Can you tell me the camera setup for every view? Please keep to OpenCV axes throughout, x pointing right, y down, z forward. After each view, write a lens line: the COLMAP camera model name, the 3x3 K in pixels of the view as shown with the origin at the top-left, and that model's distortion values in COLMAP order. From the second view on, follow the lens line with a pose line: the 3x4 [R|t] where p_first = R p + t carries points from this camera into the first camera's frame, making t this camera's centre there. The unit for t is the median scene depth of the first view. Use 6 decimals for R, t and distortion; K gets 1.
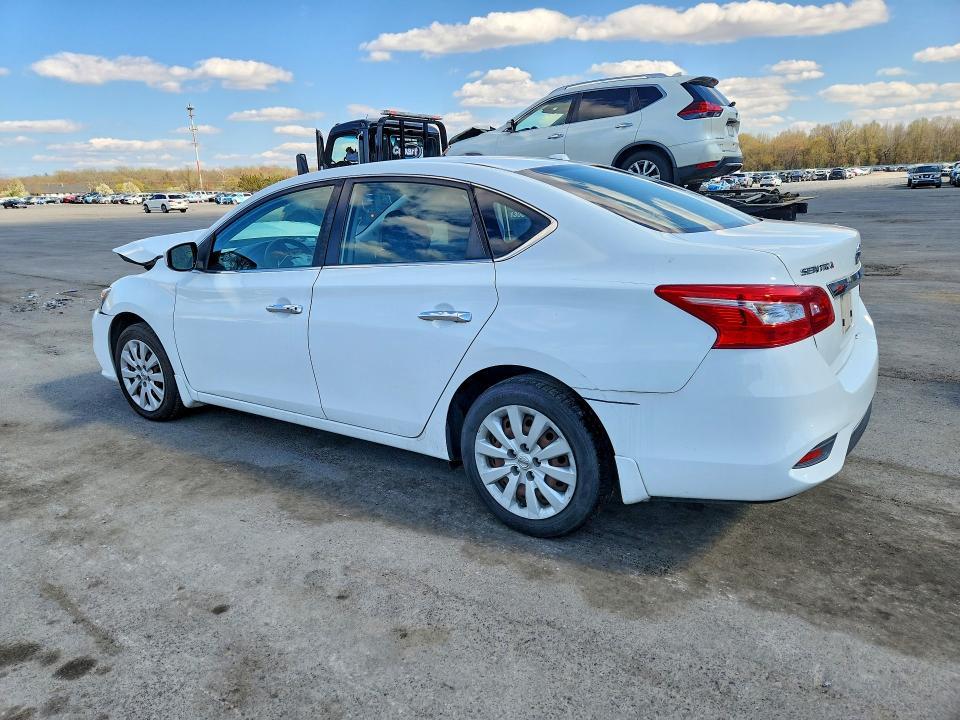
lens RADIAL K [[657.8, 0, 477.6], [0, 657.8, 360.8], [0, 0, 1]] dist [0.057904, -0.047954]
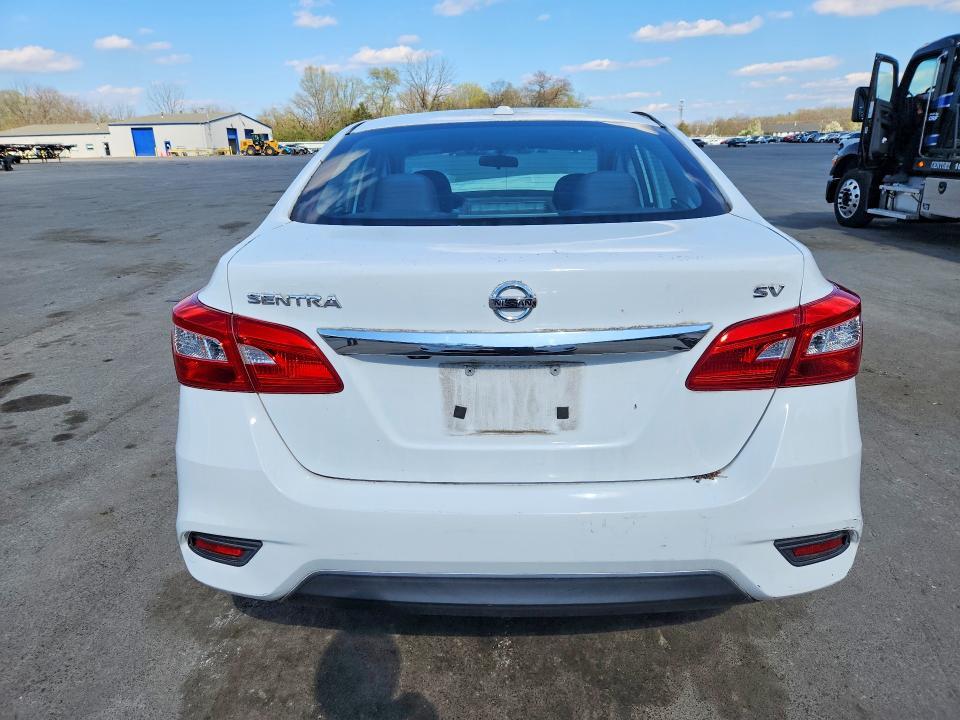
lens RADIAL K [[657.8, 0, 477.6], [0, 657.8, 360.8], [0, 0, 1]] dist [0.057904, -0.047954]
pose [[0.537869, 0.273411, -0.797461, 0.230606], [-0.203493, 0.960083, 0.191915, -0.049080], [0.818100, 0.059052, 0.572036, 0.157822]]
